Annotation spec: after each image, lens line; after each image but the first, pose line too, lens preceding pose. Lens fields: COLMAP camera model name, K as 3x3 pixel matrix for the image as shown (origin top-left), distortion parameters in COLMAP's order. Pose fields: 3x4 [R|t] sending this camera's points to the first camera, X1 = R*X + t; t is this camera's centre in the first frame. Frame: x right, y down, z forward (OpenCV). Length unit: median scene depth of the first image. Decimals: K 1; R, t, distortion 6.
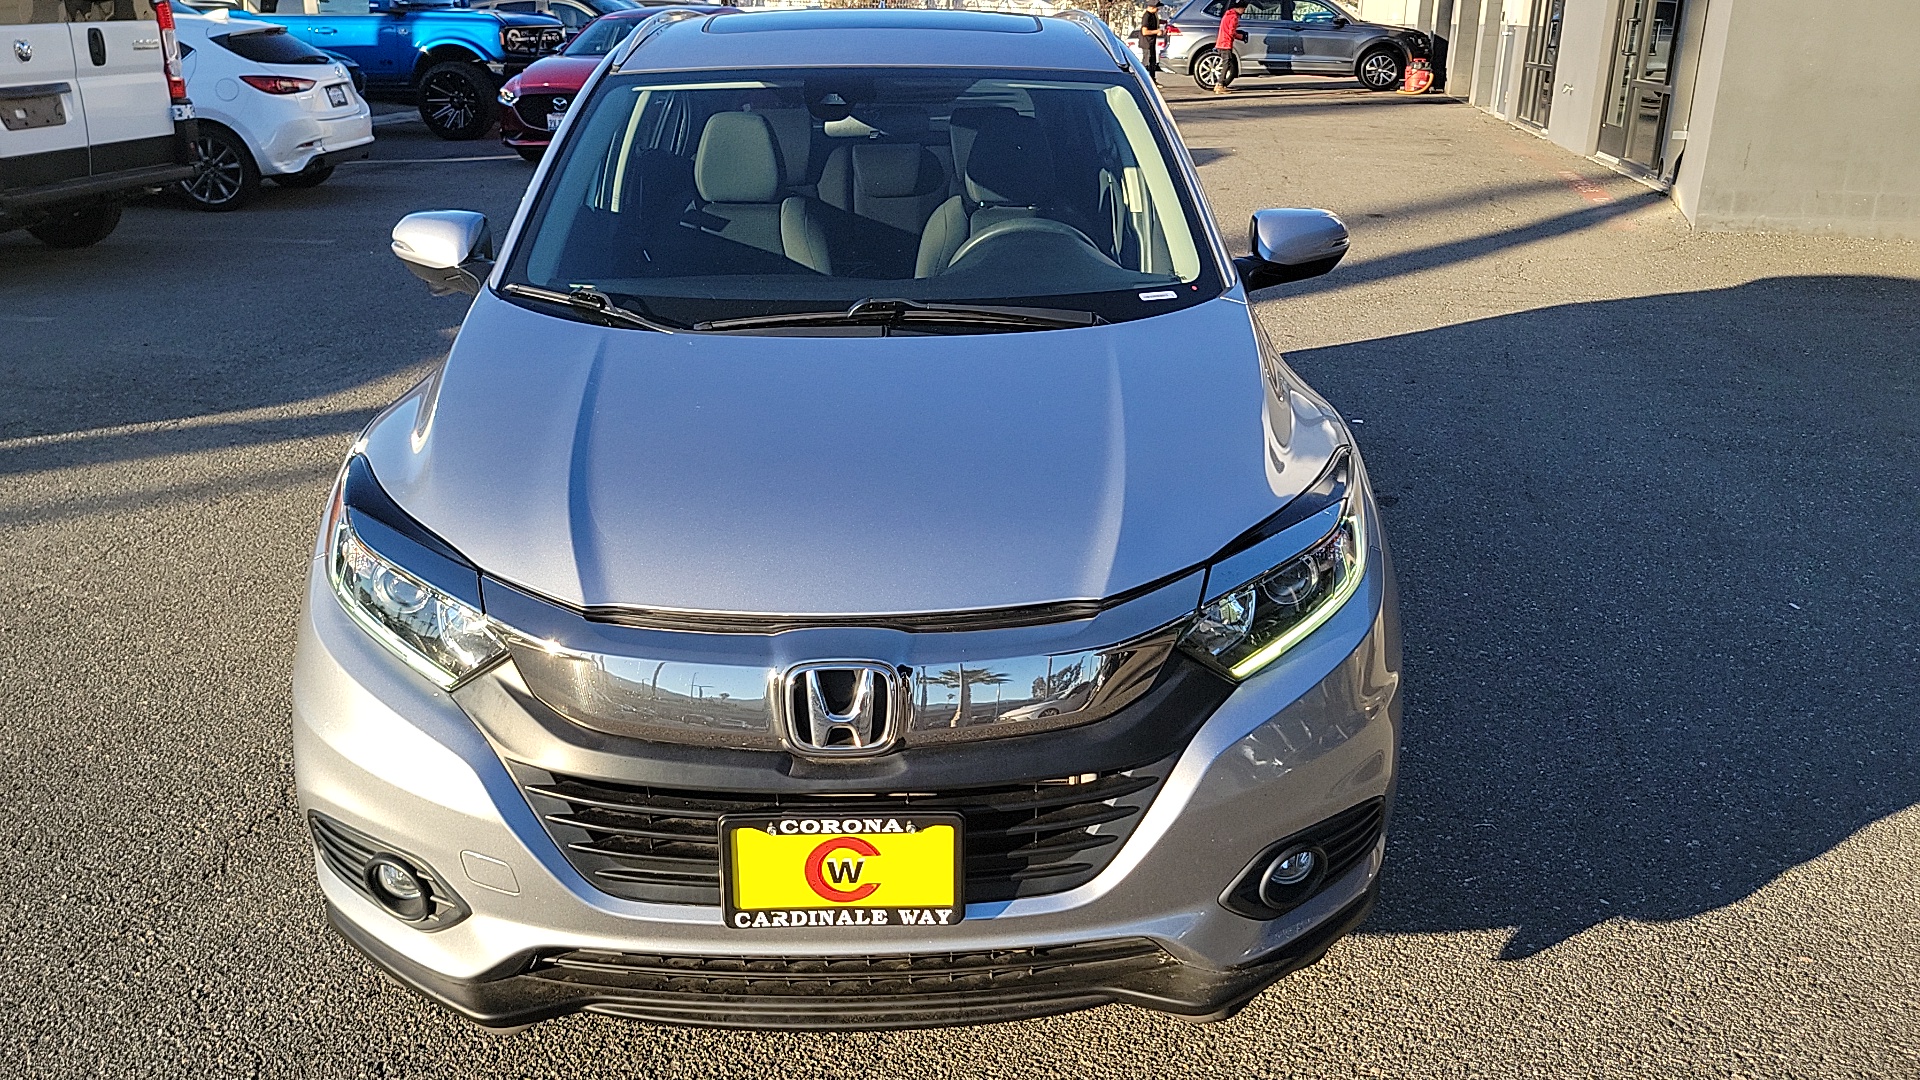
lens RADIAL K [[1957.4, 0, 1007.0], [0, 1957.4, 574.5], [0, 0, 1]] dist [0.054181, -0.043761]
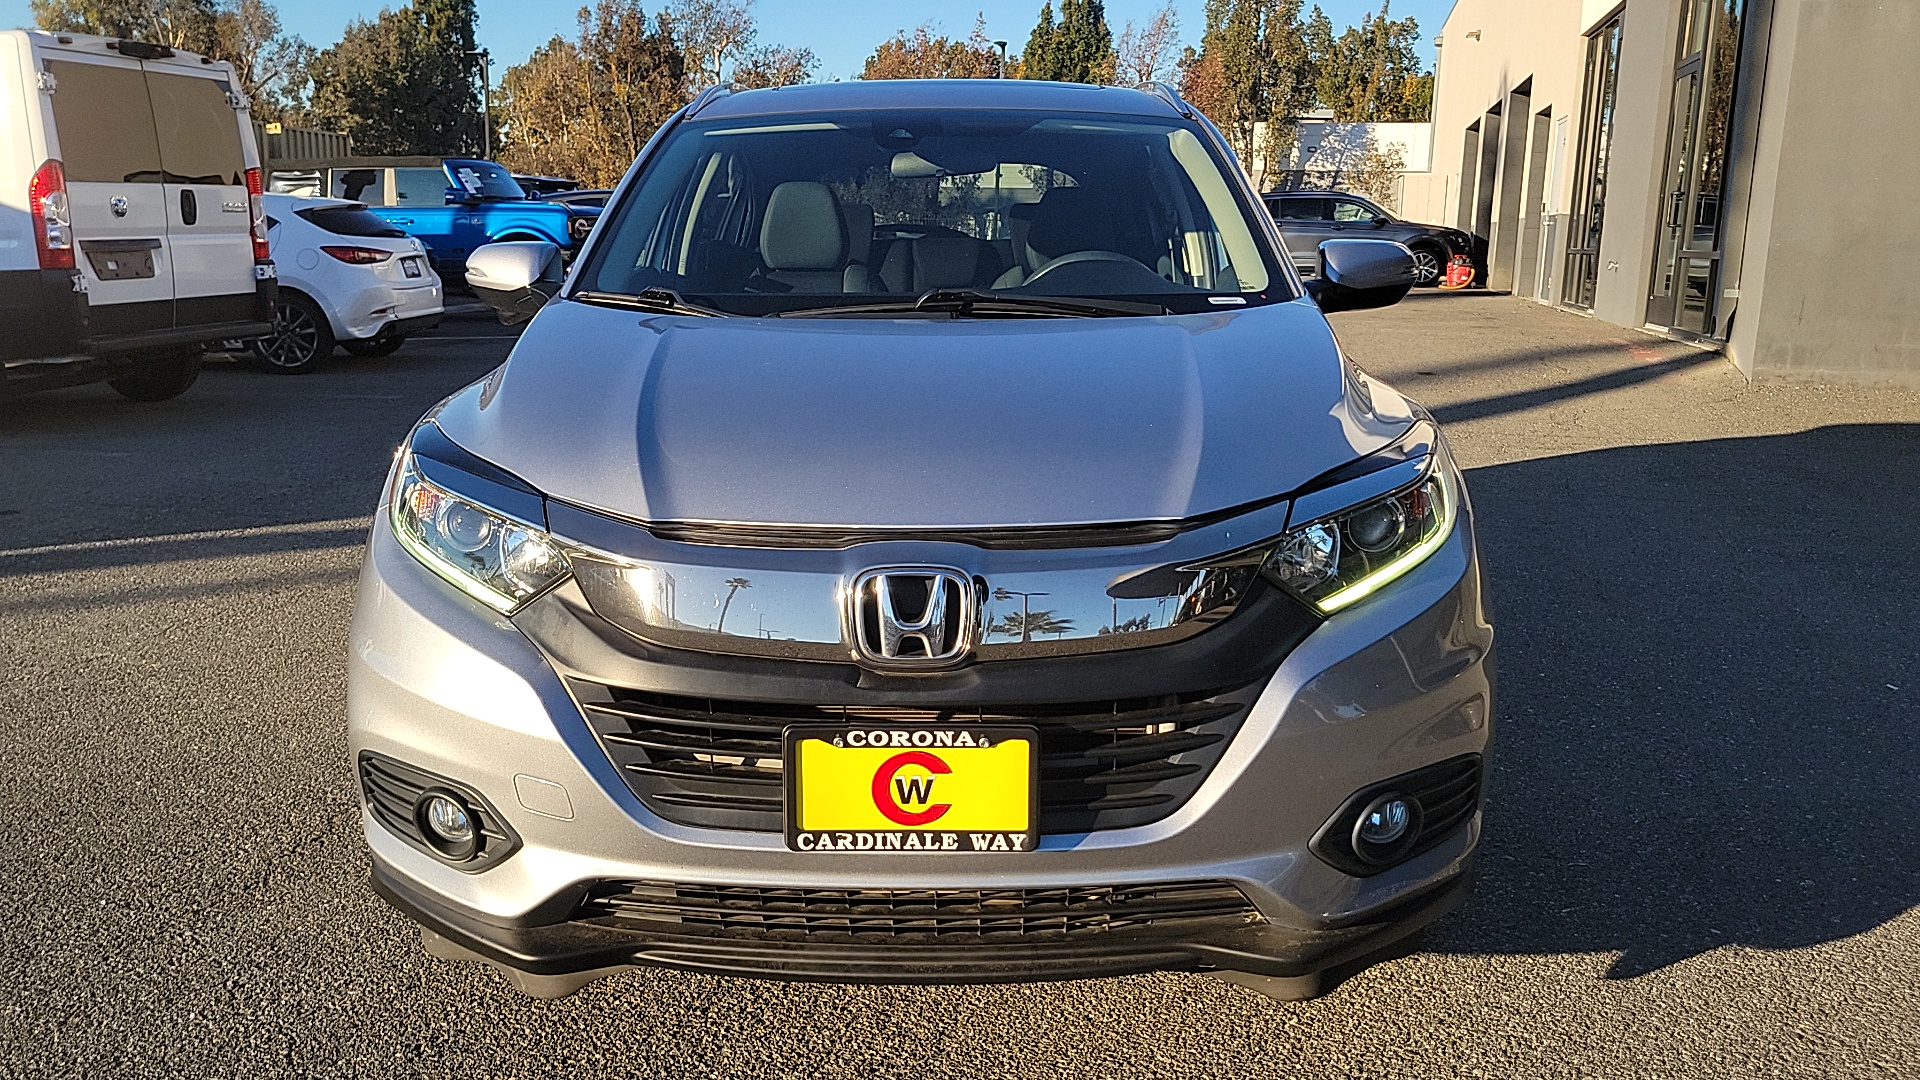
lens RADIAL K [[1951.2, 0, 960.0], [0, 1951.2, 540.0], [0, 0, 1]] dist [0.053930, -0.039792]
pose [[0.999015, 0.003244, -0.044257, -0.015053], [-0.009549, 0.989675, -0.143009, 0.132195], [0.043336, 0.143291, 0.988731, 0.039084]]
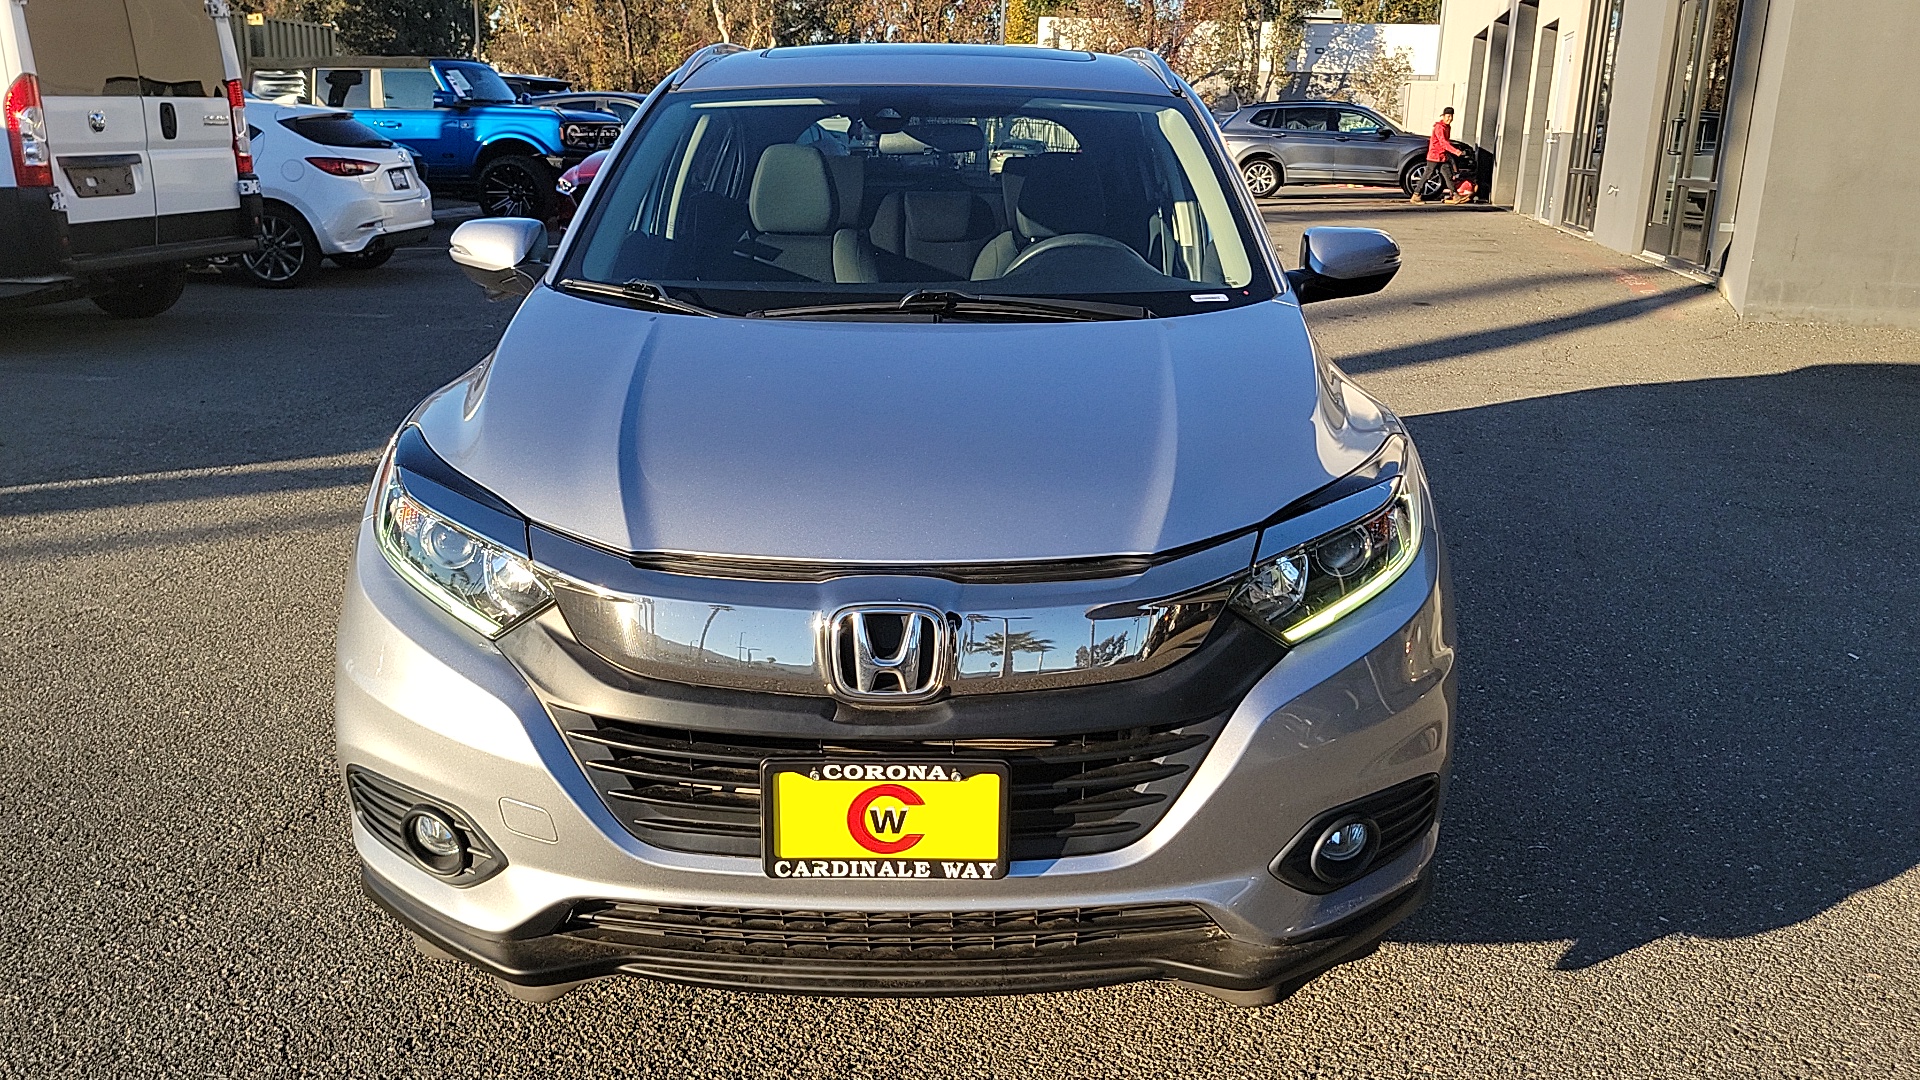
lens RADIAL K [[1957.4, 0, 1007.0], [0, 1957.4, 574.5], [0, 0, 1]] dist [0.054181, -0.043761]
pose [[0.999672, 0.014979, -0.020769, -0.003657], [-0.016347, 0.997595, -0.067353, 0.074327], [0.019710, 0.067670, 0.997513, 0.011757]]
